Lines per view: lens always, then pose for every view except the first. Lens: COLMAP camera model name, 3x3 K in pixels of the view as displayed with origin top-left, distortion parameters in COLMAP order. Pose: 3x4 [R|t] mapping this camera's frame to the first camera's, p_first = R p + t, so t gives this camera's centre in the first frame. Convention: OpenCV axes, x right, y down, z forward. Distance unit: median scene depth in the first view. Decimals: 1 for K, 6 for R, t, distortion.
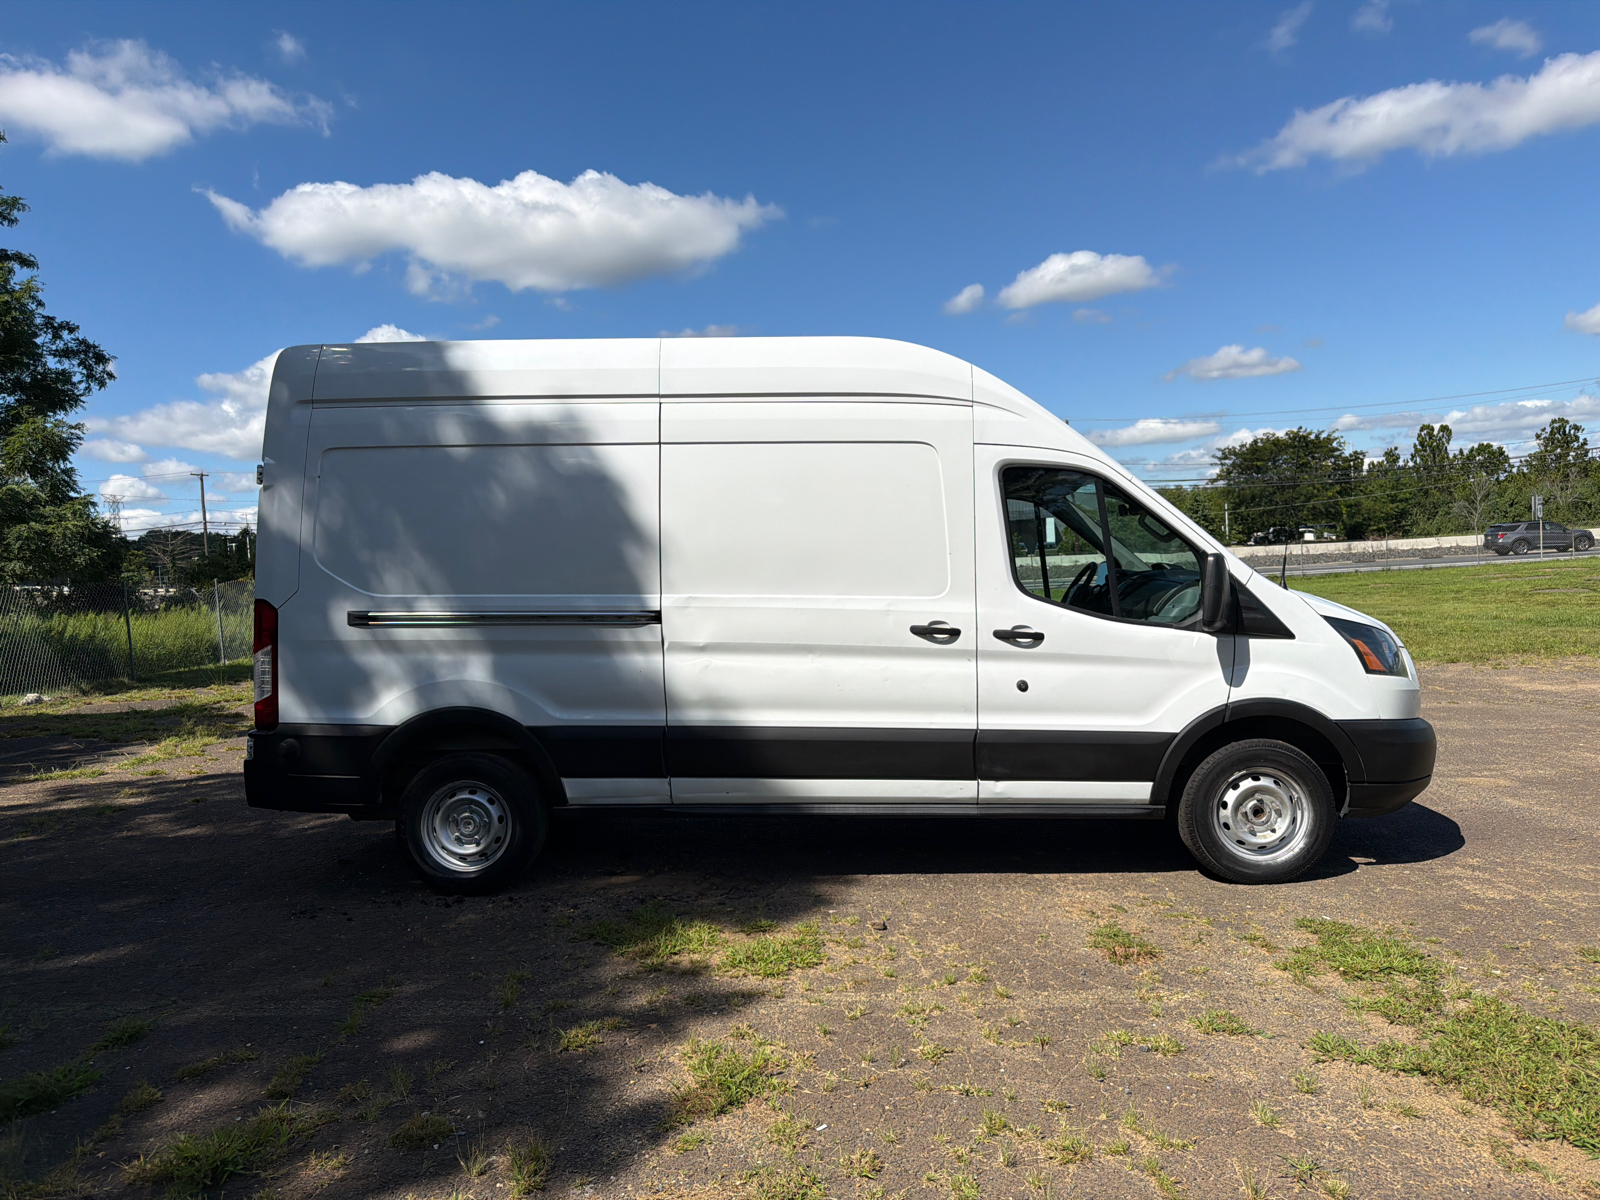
lens RADIAL K [[1138.3, 0, 802.1], [0, 1138.3, 586.9], [0, 0, 1]] dist [0.045170, -0.052728]
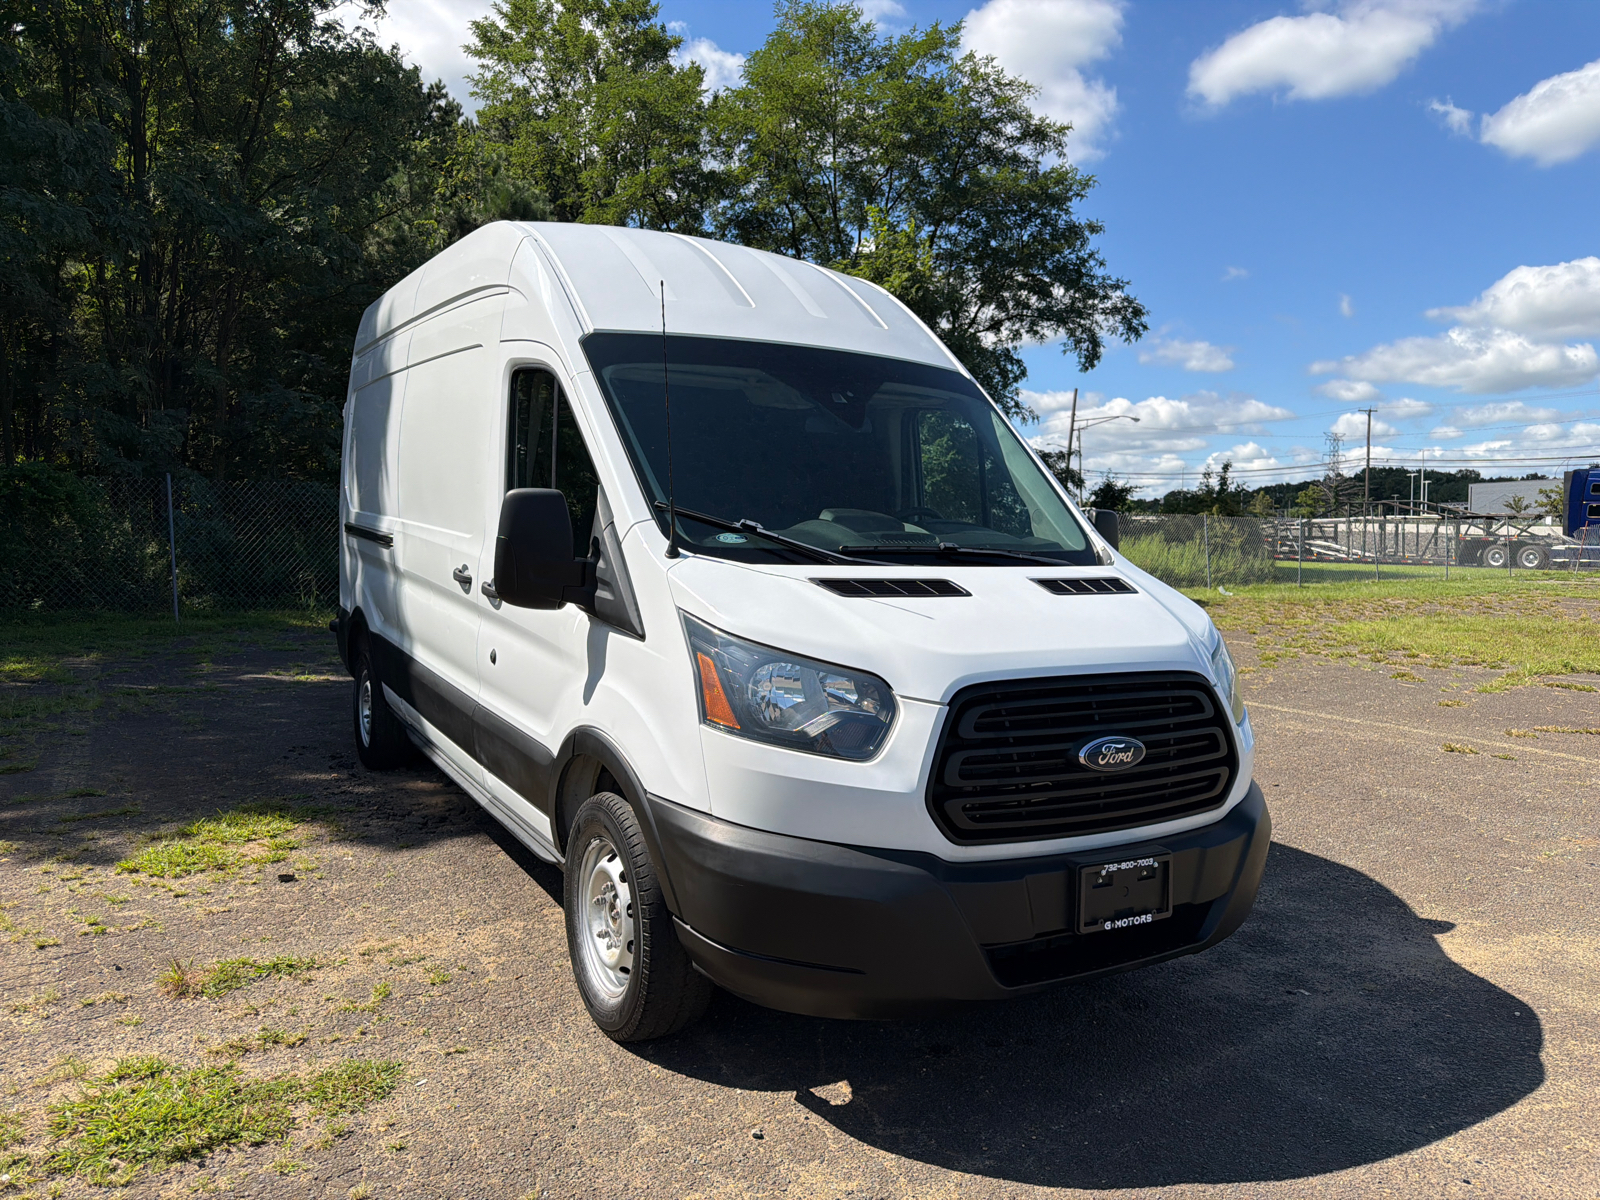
lens RADIAL K [[1138.3, 0, 786.6], [0, 1138.3, 601.2], [0, 0, 1]] dist [0.045170, -0.052728]
pose [[0.542394, 0.101152, -0.834012, 0.921300], [-0.045258, 0.994802, 0.091220, -0.029179], [0.838904, -0.011731, 0.544153, 0.730261]]
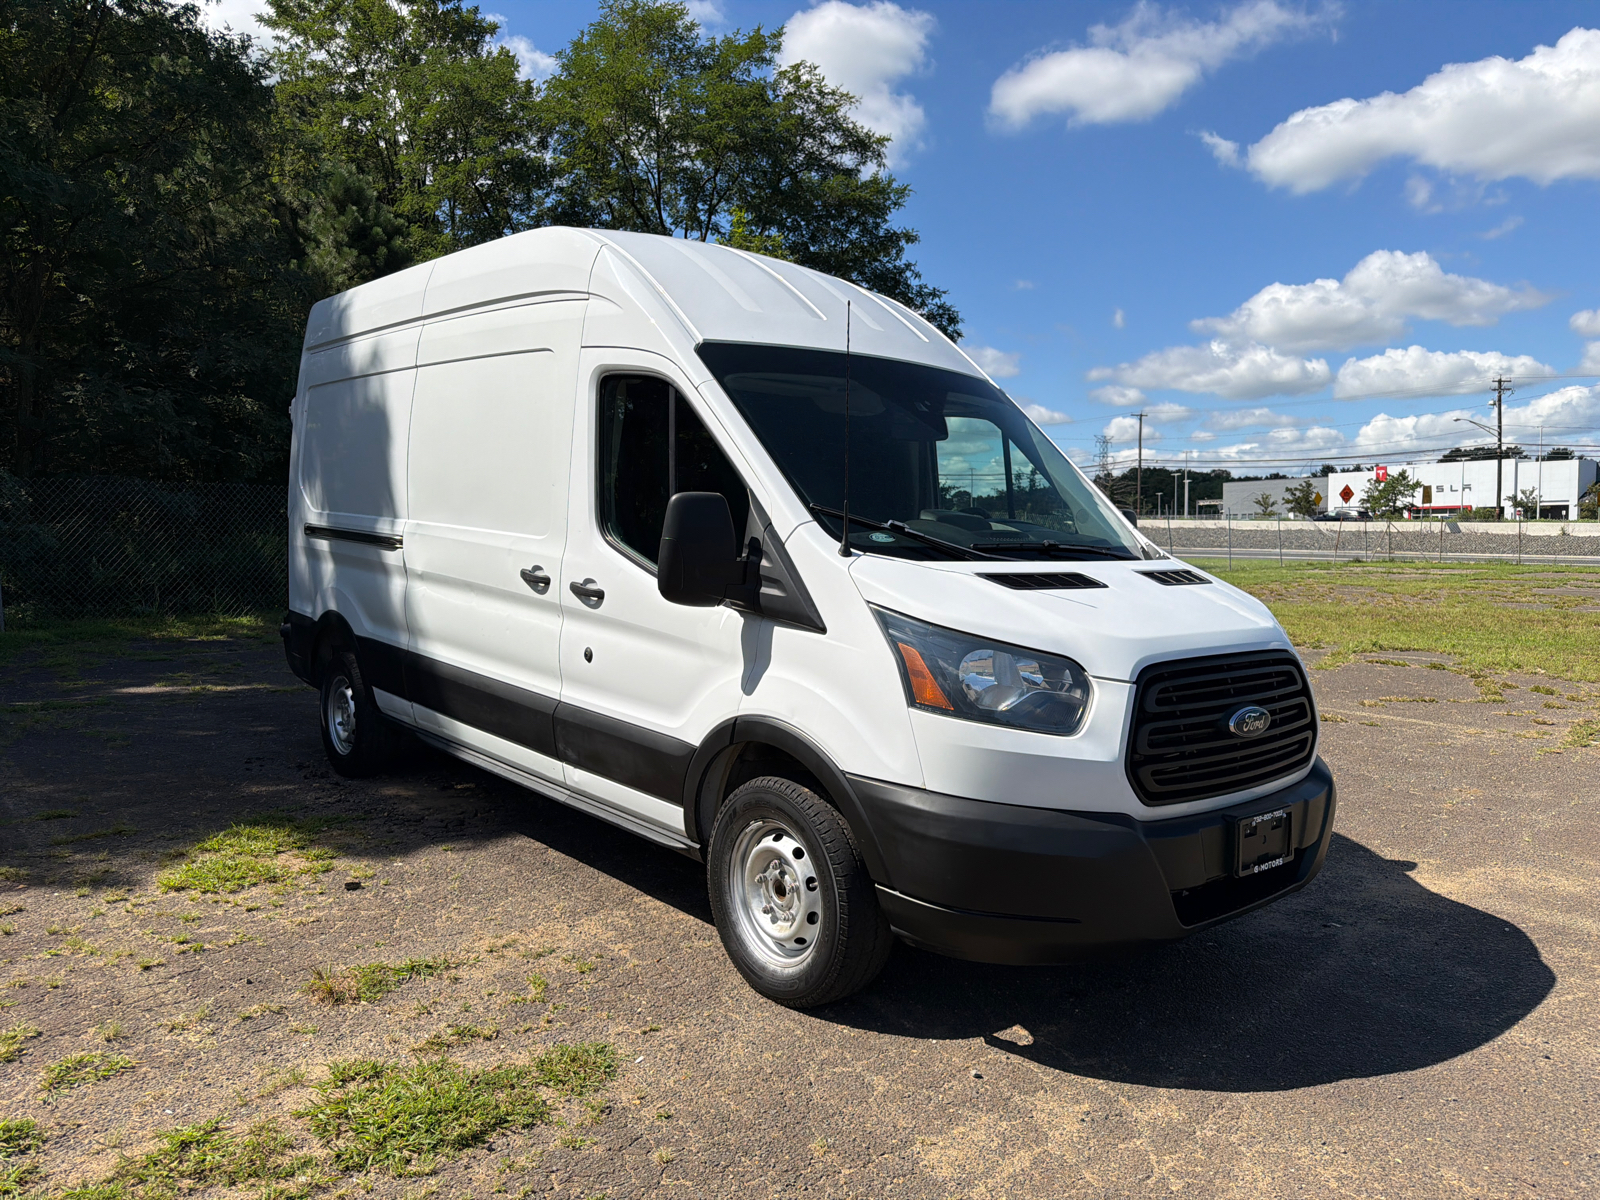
lens RADIAL K [[1138.3, 0, 794.4], [0, 1138.3, 602.9], [0, 0, 1]] dist [0.045170, -0.052728]
pose [[0.685007, 0.093064, -0.722568, 0.840197], [-0.043986, 0.995281, 0.086489, -0.023115], [0.727207, -0.027463, 0.685868, 0.550501]]
